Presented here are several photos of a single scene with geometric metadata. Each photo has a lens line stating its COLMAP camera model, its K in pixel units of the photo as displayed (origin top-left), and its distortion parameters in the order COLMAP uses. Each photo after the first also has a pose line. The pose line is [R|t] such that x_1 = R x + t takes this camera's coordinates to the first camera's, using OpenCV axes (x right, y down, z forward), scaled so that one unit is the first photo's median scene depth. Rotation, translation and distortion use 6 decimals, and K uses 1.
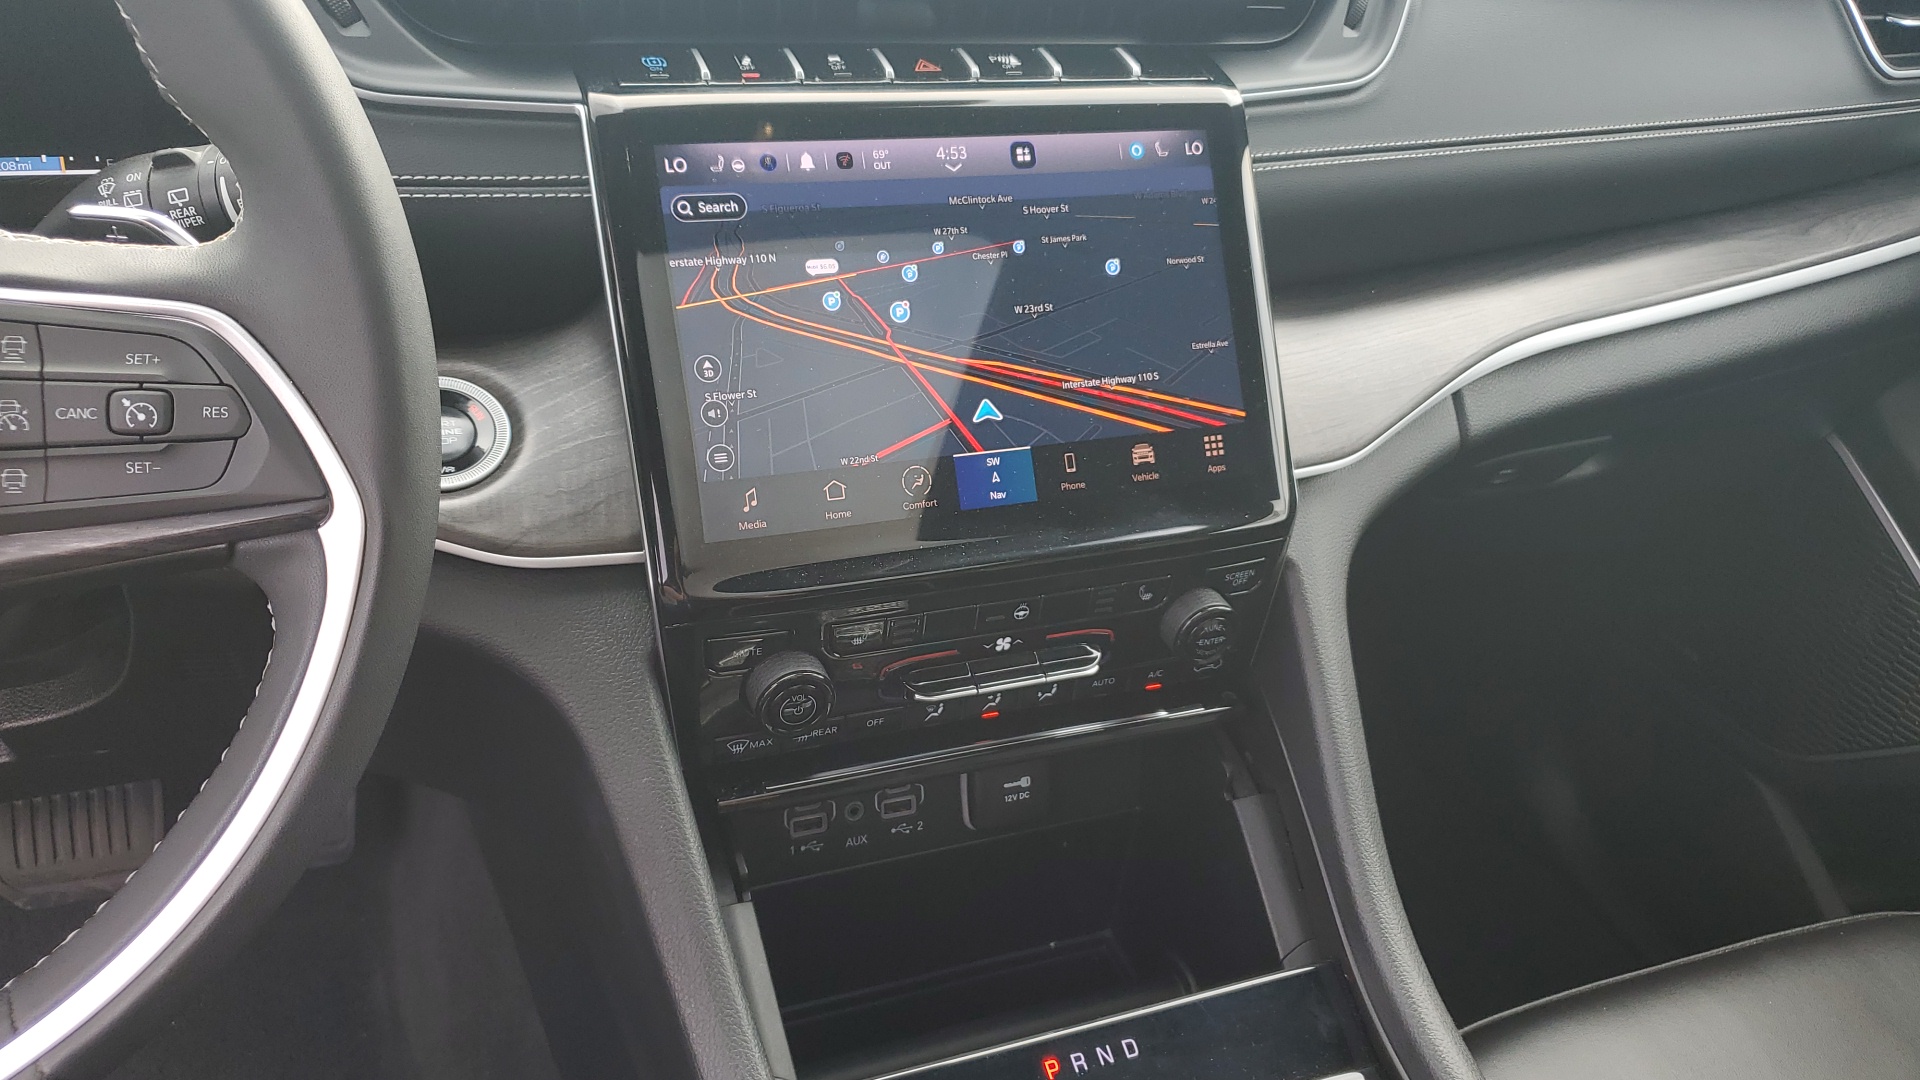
lens RADIAL K [[1546.1, 0, 964.4], [0, 1546.1, 550.7], [0, 0, 1]] dist [0.036099, -0.068475]
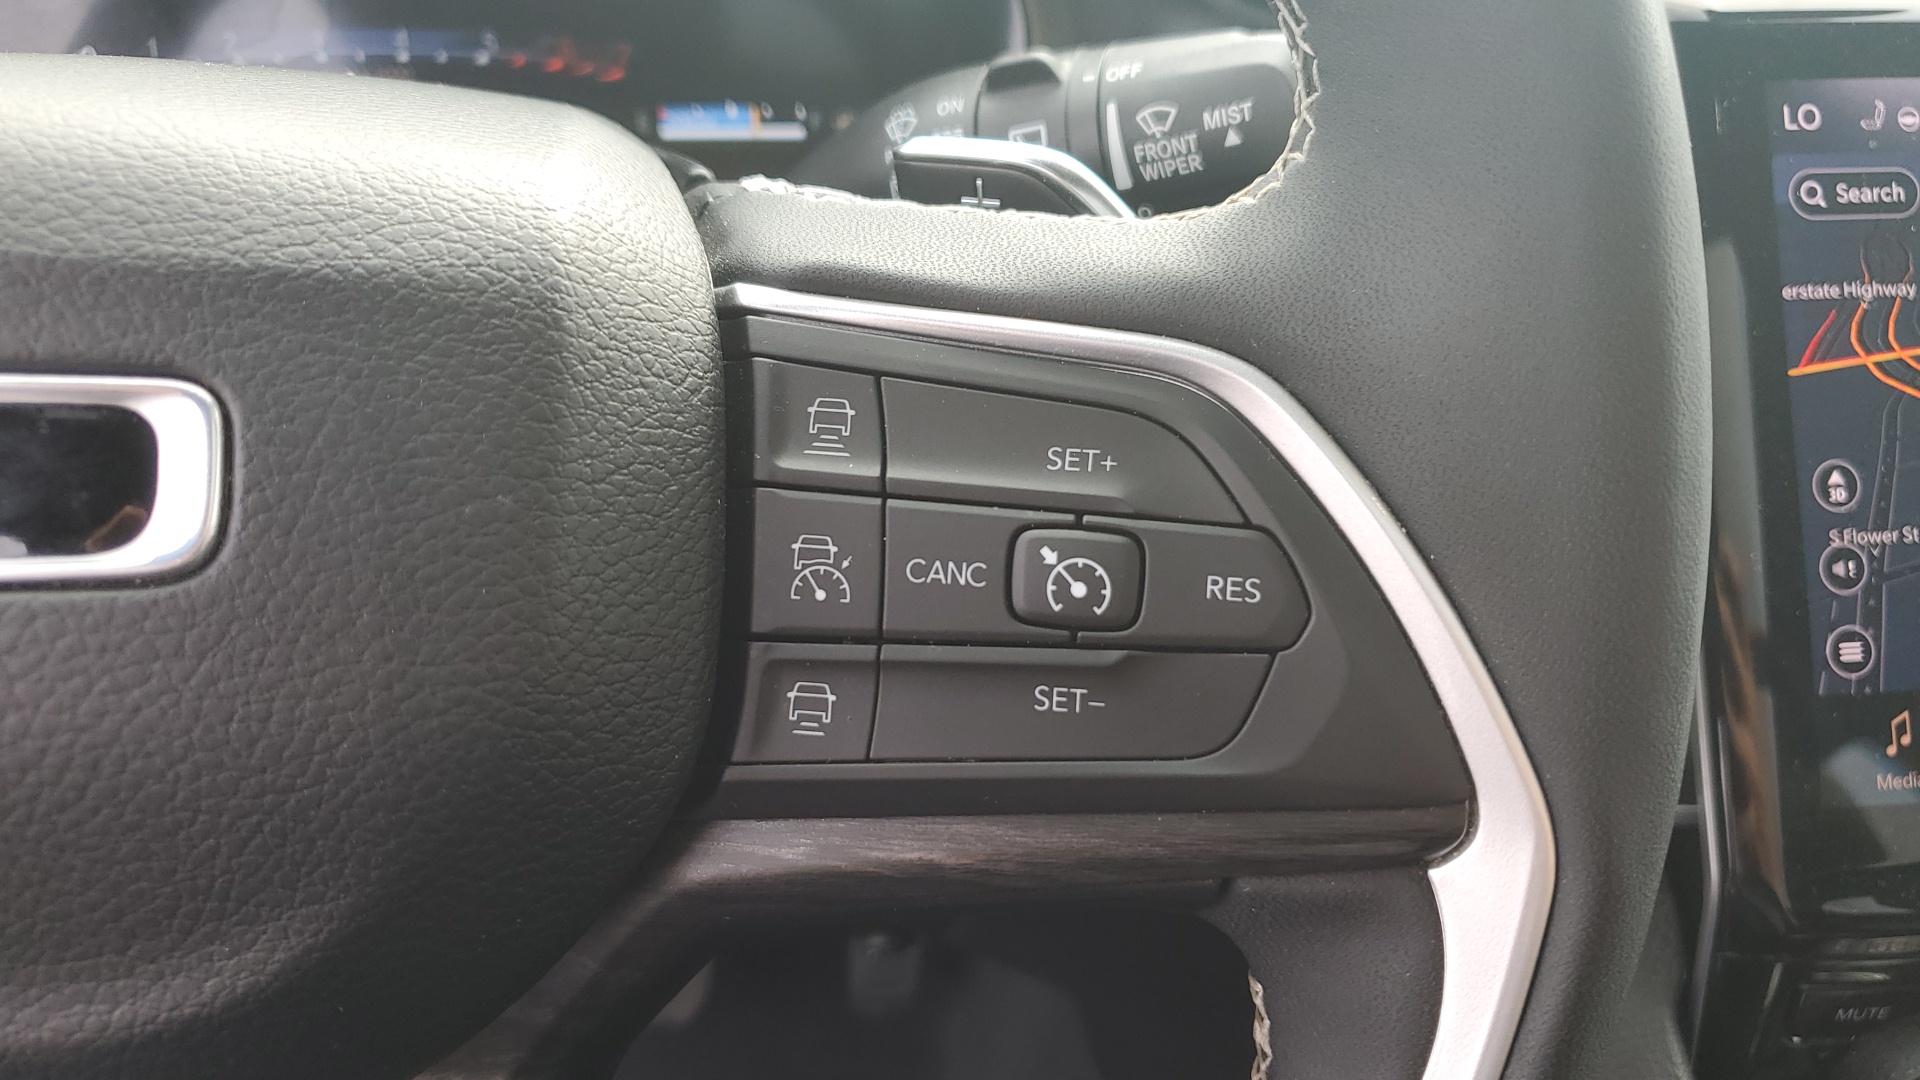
lens RADIAL K [[1546.1, 0, 955.1], [0, 1546.1, 533.2], [0, 0, 1]] dist [0.036099, -0.068475]
pose [[0.958156, 0.072377, -0.276945, -0.305325], [-0.082193, 0.996328, -0.023988, -0.061366], [0.274192, 0.045747, 0.960586, 0.385904]]
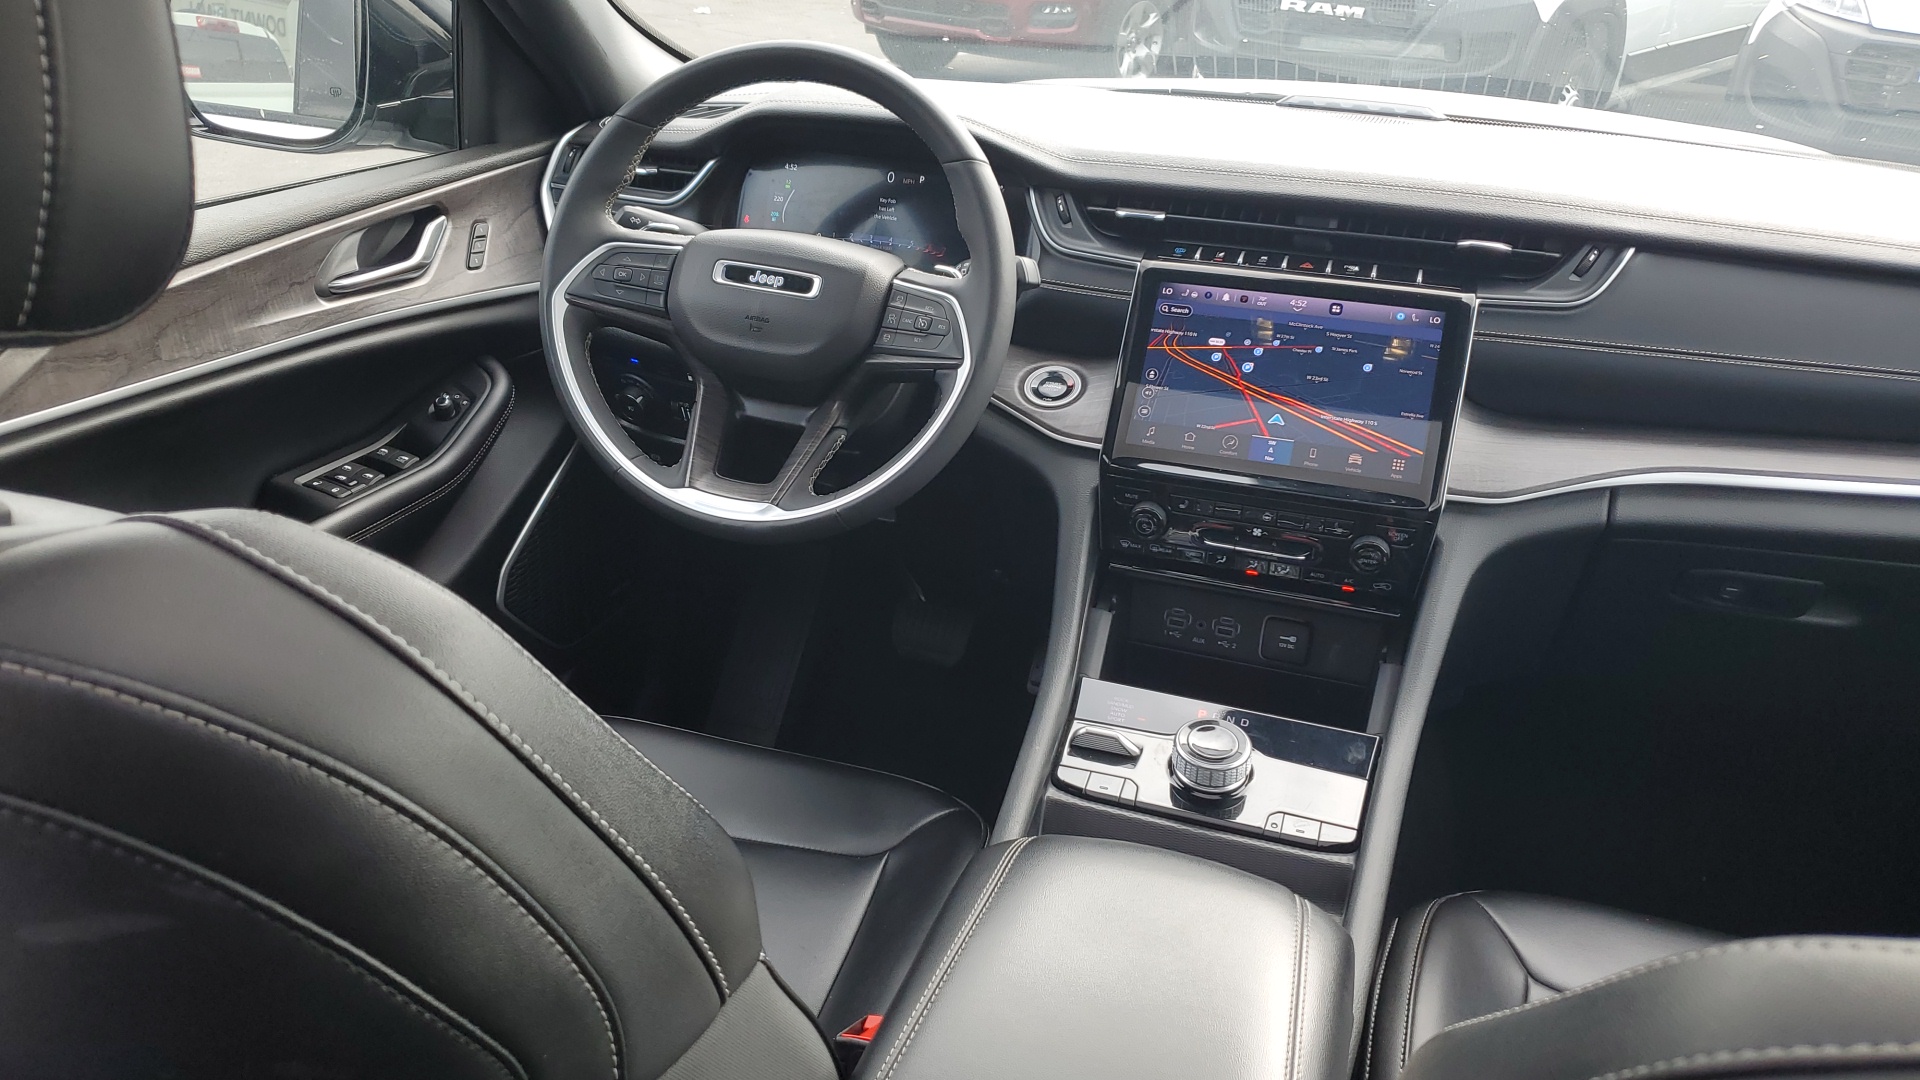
lens RADIAL K [[1546.1, 0, 902.8], [0, 1546.1, 565.5], [0, 0, 1]] dist [0.036099, -0.068475]
pose [[0.745844, 0.210522, -0.631979, 1.069537], [-0.313425, 0.948072, -0.054078, 0.392790], [0.587777, 0.238411, 0.773097, -0.937290]]
